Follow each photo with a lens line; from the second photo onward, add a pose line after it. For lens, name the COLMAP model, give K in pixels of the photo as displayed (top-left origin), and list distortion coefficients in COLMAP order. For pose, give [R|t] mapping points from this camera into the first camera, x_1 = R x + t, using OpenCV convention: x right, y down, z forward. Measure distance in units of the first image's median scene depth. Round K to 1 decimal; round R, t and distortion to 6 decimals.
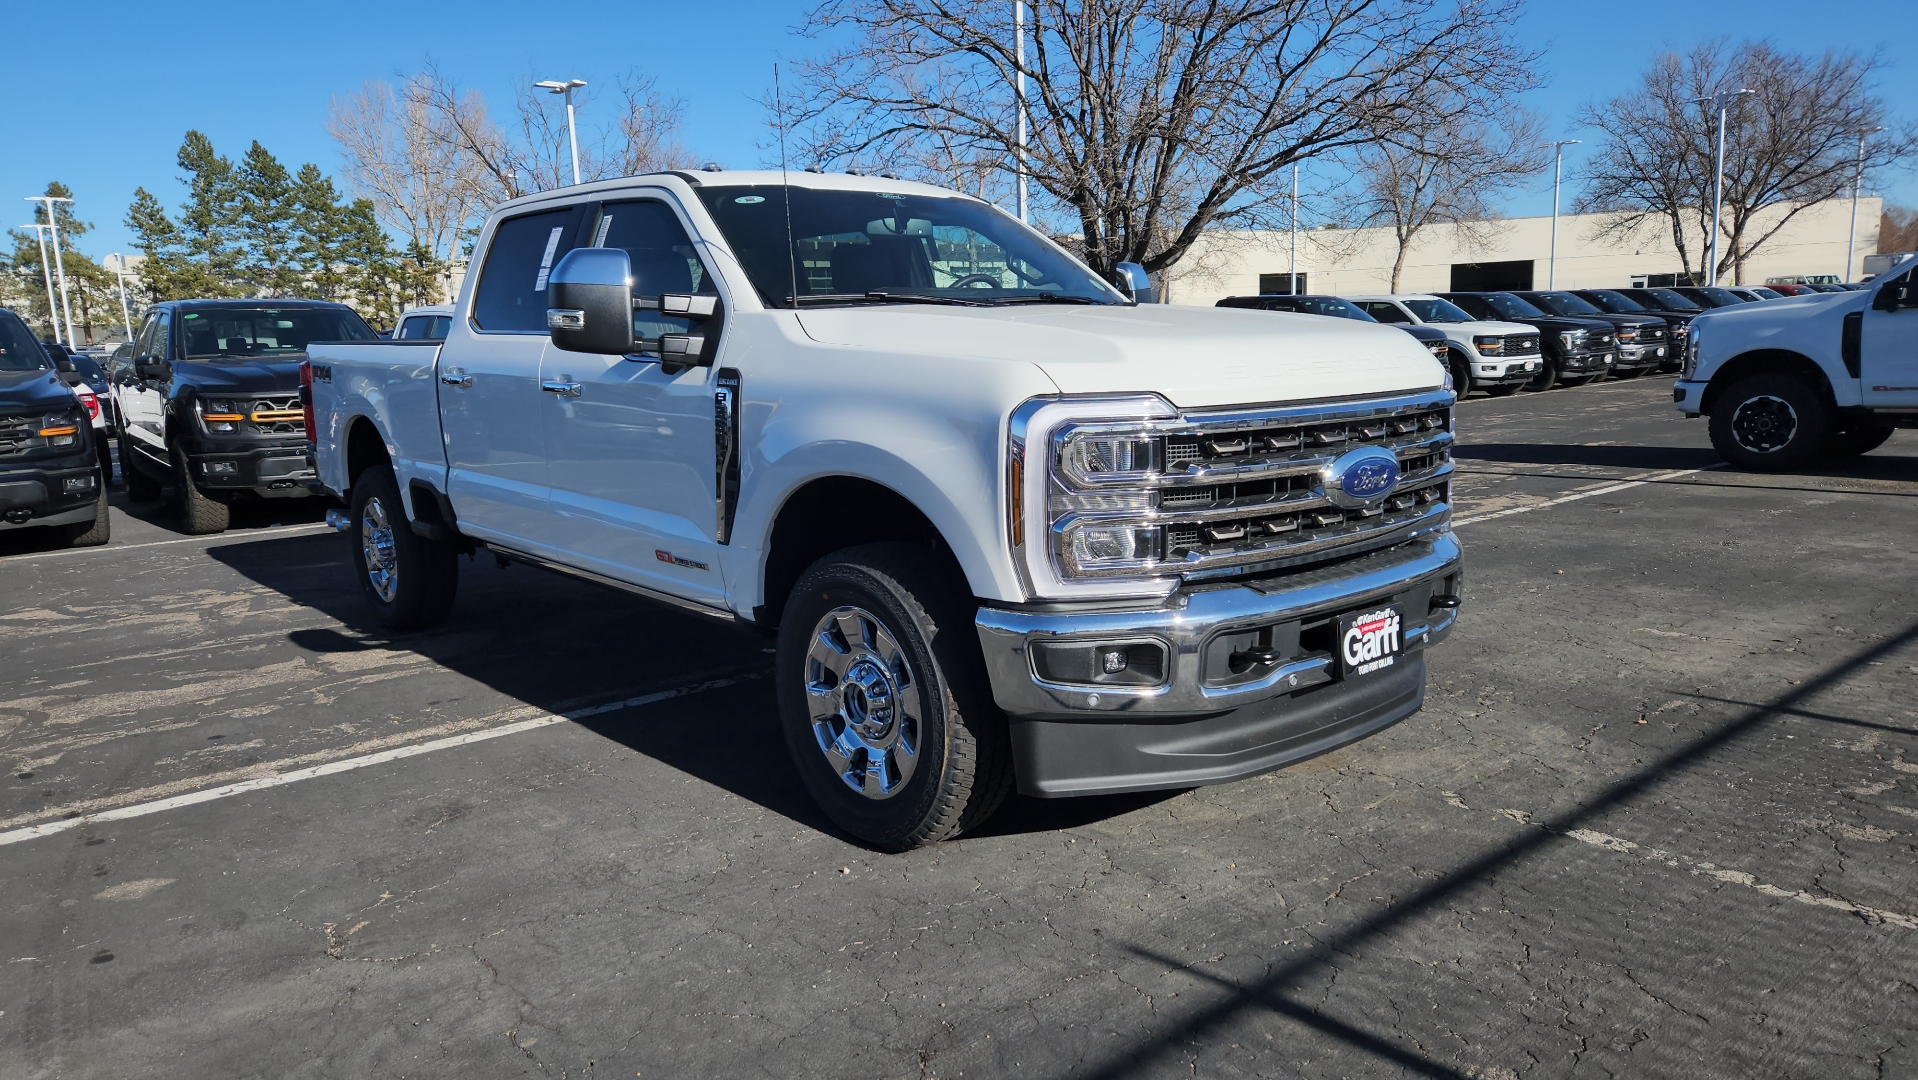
lens RADIAL K [[1289.8, 0, 913.7], [0, 1289.8, 545.7], [0, 0, 1]] dist [0.072574, -0.056869]
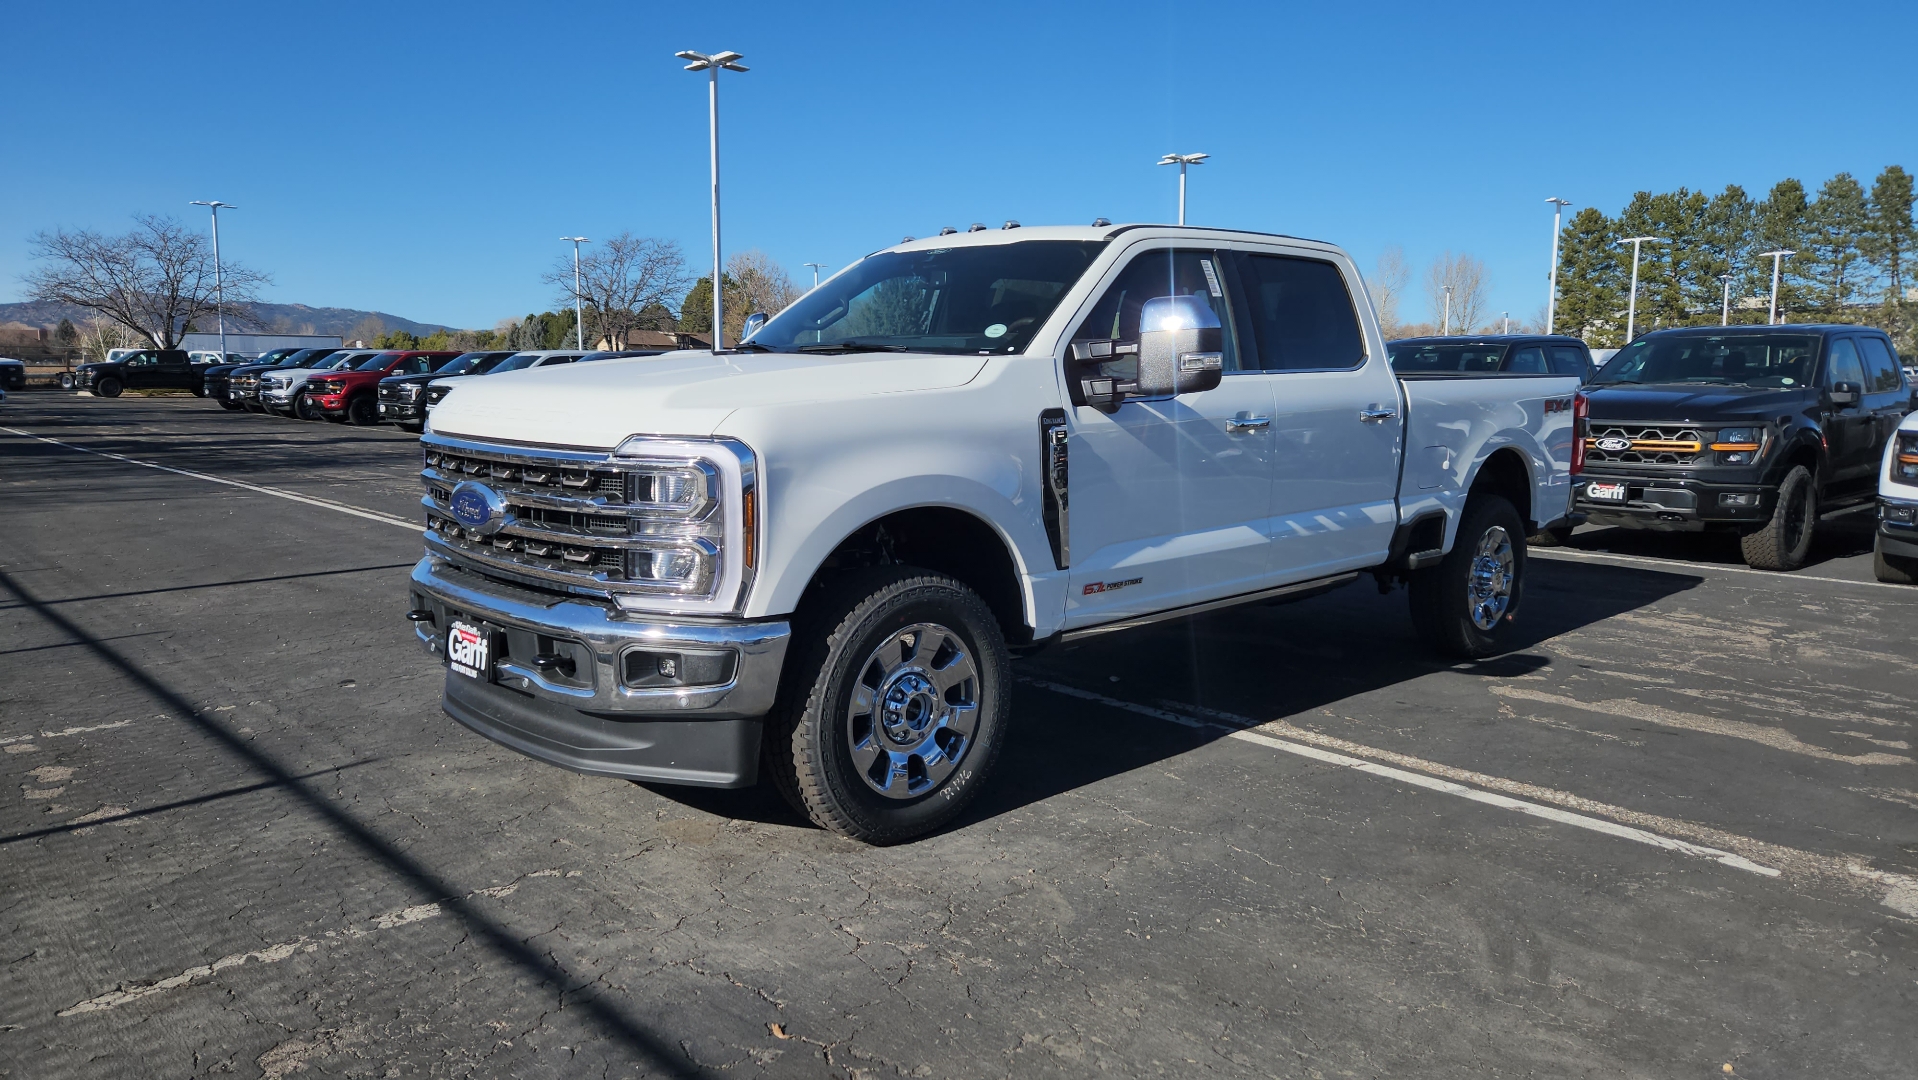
lens RADIAL K [[1268.1, 0, 919.0], [0, 1268.1, 539.8], [0, 0, 1]] dist [0.074983, -0.058083]
pose [[0.054090, 0.159216, -0.985761, 1.102821], [-0.171786, 0.973971, 0.147885, -0.192582], [0.983648, 0.161341, 0.080033, 0.959885]]
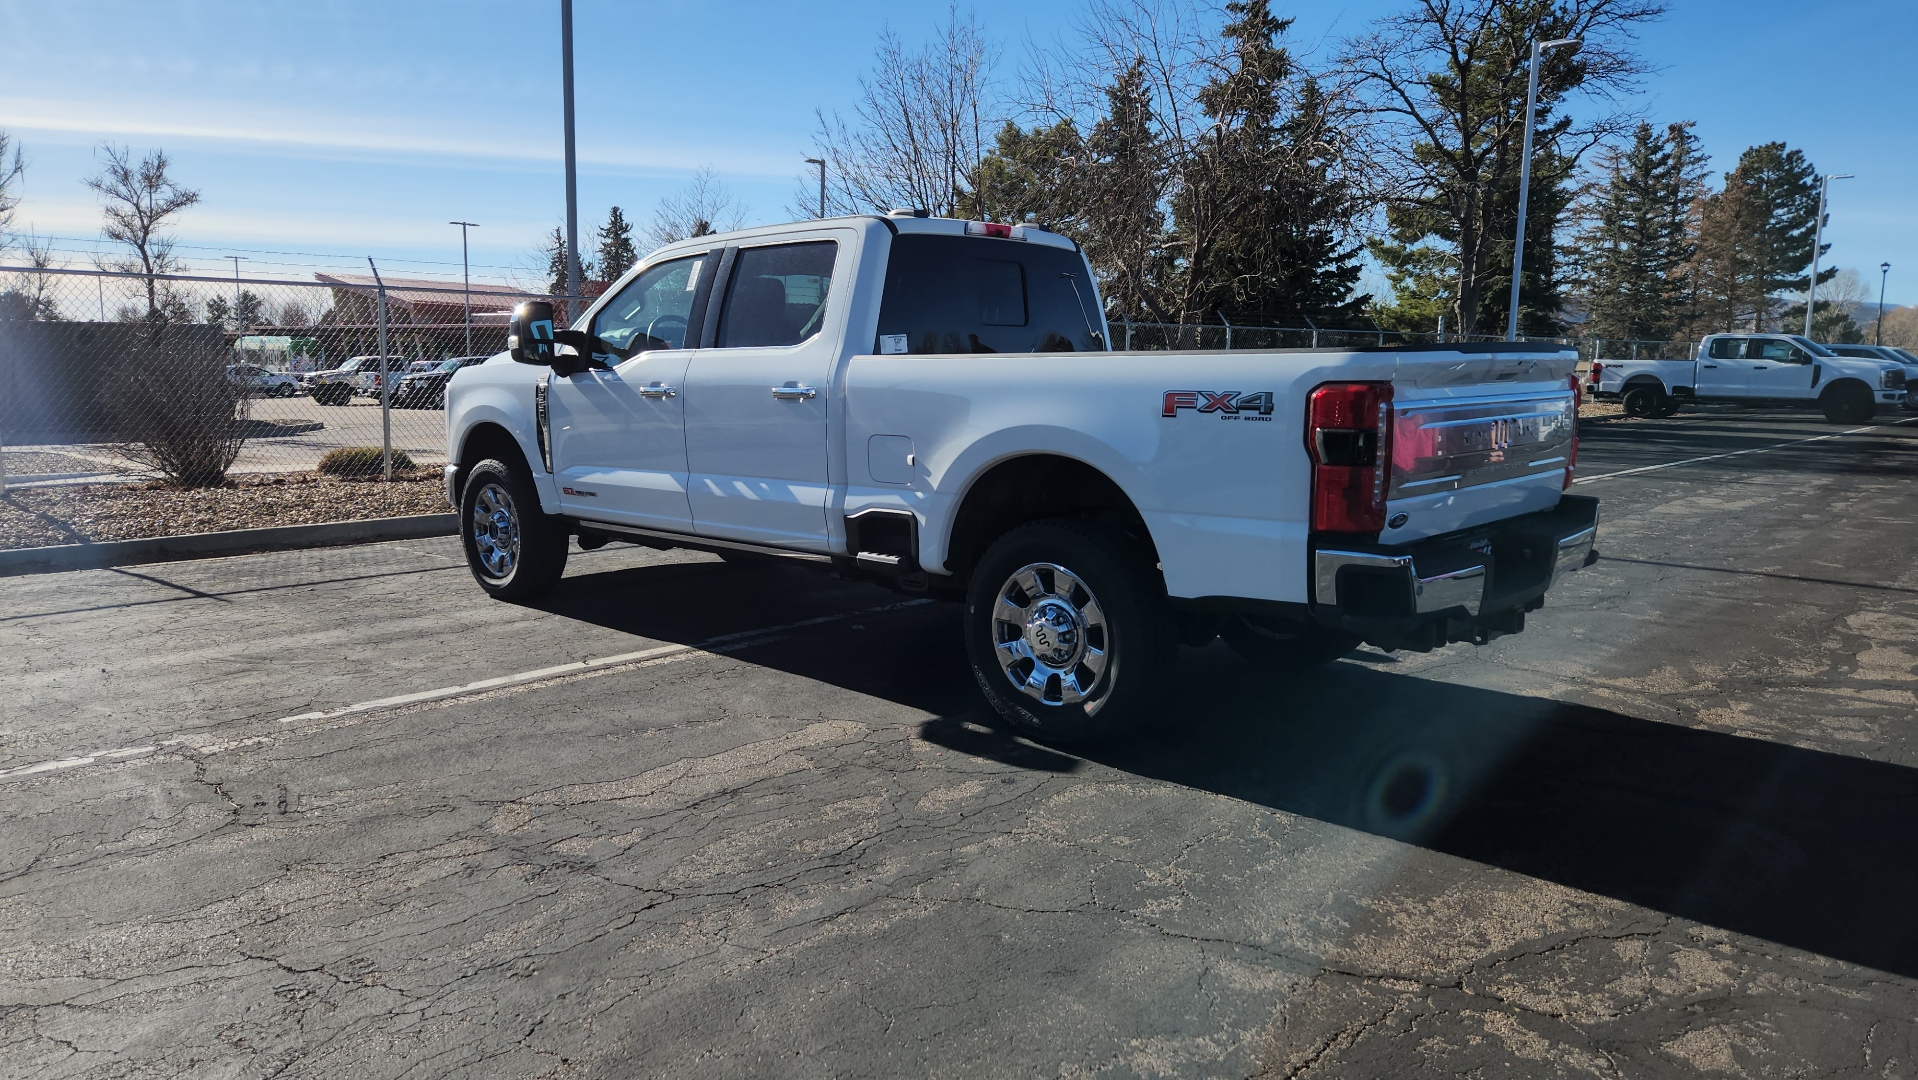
lens RADIAL K [[1267.5, 0, 932.7], [0, 1267.5, 537.9], [0, 0, 1]] dist [0.077238, -0.062089]
pose [[-0.992344, 0.040378, -0.116714, -0.063921], [0.003763, 0.954490, 0.298219, -0.426744], [0.123444, 0.295497, -0.947335, 2.639861]]
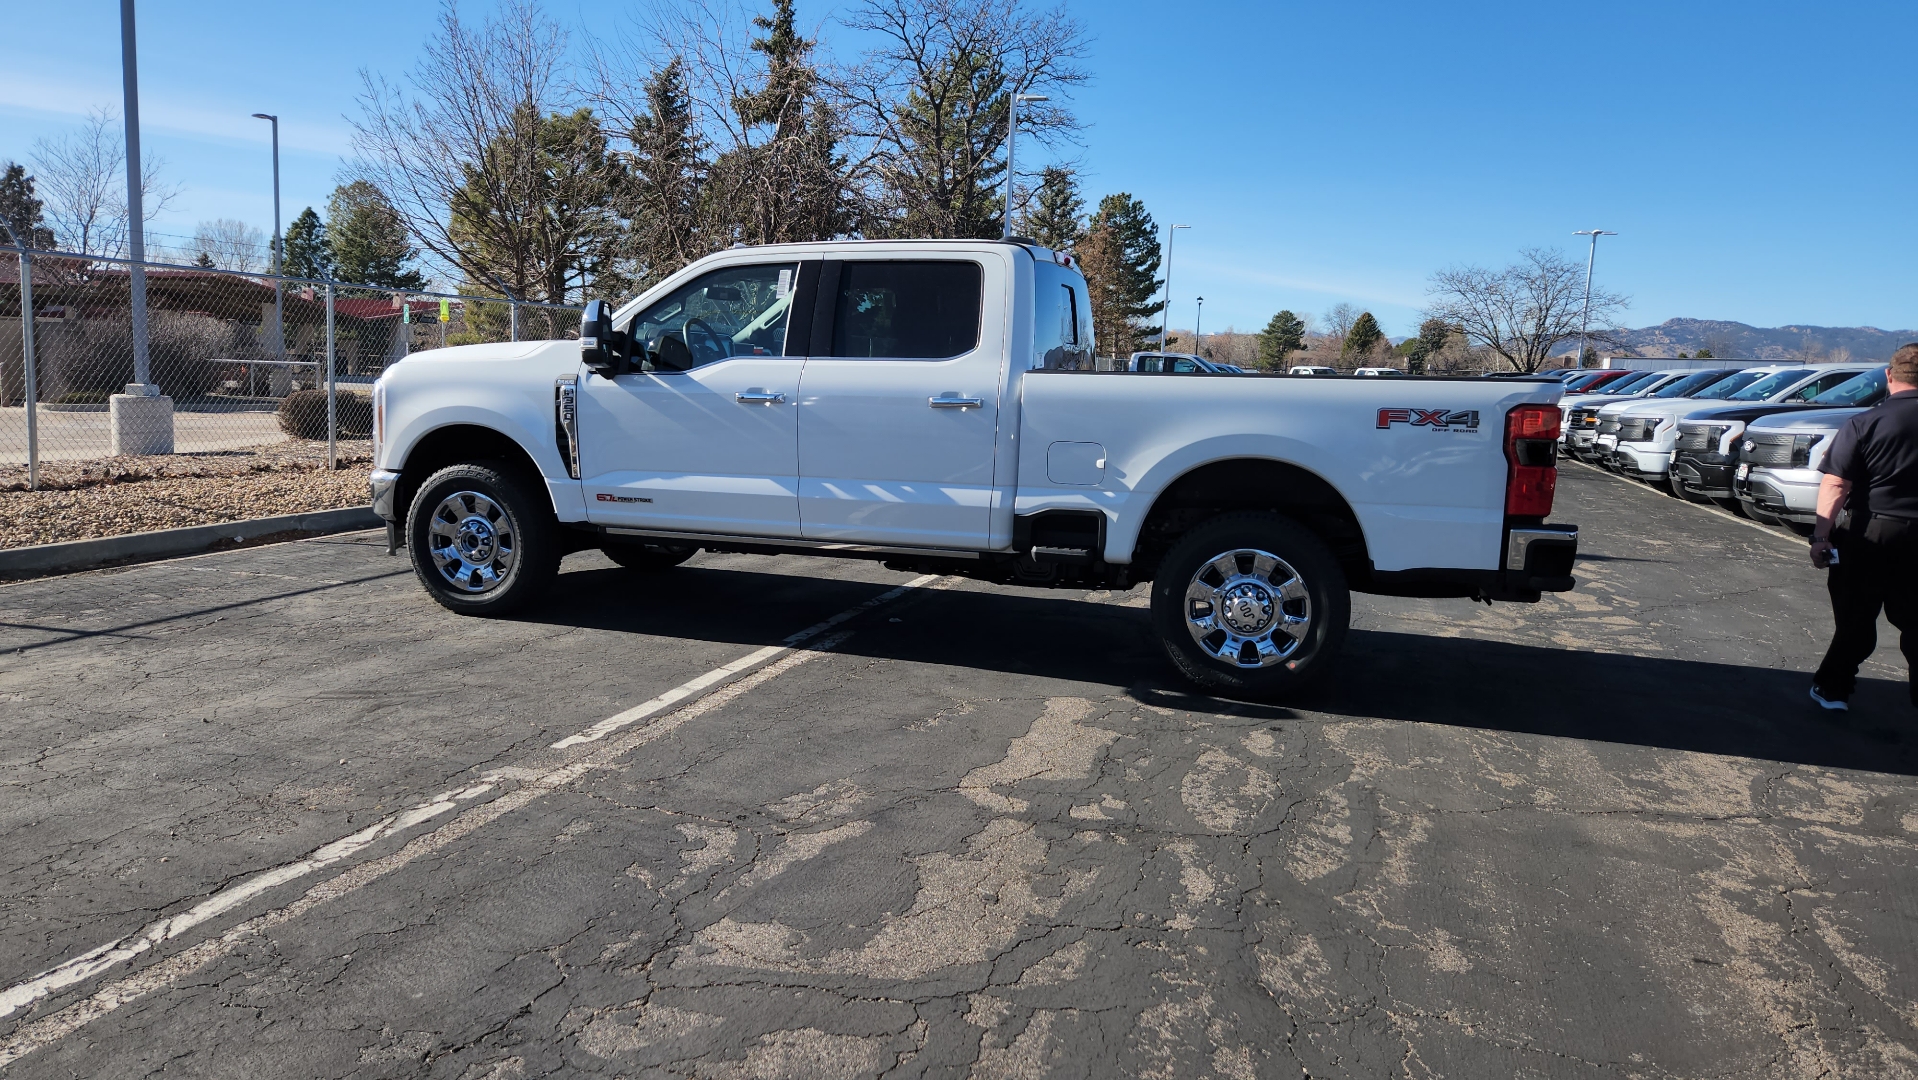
lens RADIAL K [[1263.6, 0, 925.8], [0, 1263.6, 542.6], [0, 0, 1]] dist [0.079731, -0.063717]
pose [[-0.842752, 0.075213, -0.533022, 0.637772], [-0.095029, 0.953852, 0.284843, -0.429302], [0.529848, 0.290705, -0.796713, 2.504126]]
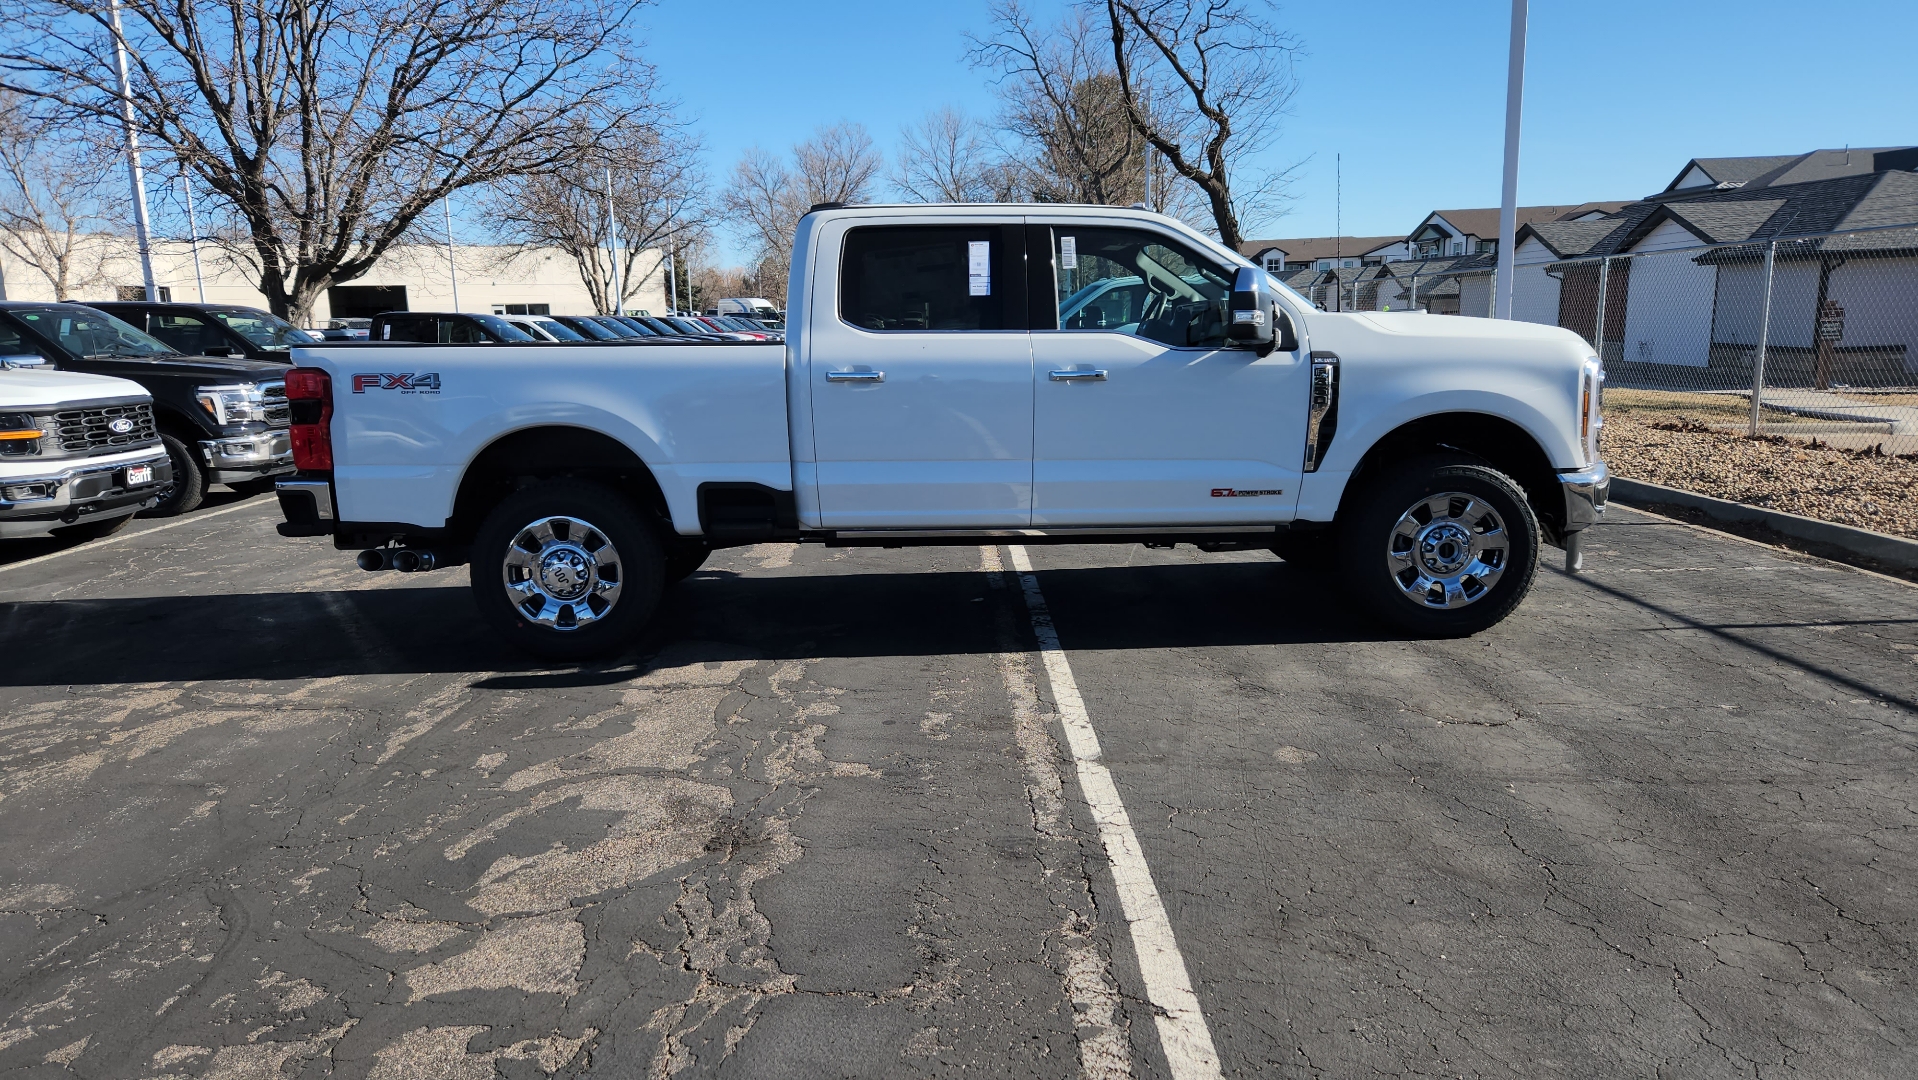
lens RADIAL K [[1295.5, 0, 925.2], [0, 1295.5, 553.7], [0, 0, 1]] dist [0.087370, -0.084037]
pose [[0.636528, -0.119136, 0.761997, -1.352013], [0.128922, 0.990532, 0.047172, -0.031046], [-0.760402, 0.068212, 0.645861, 0.332957]]
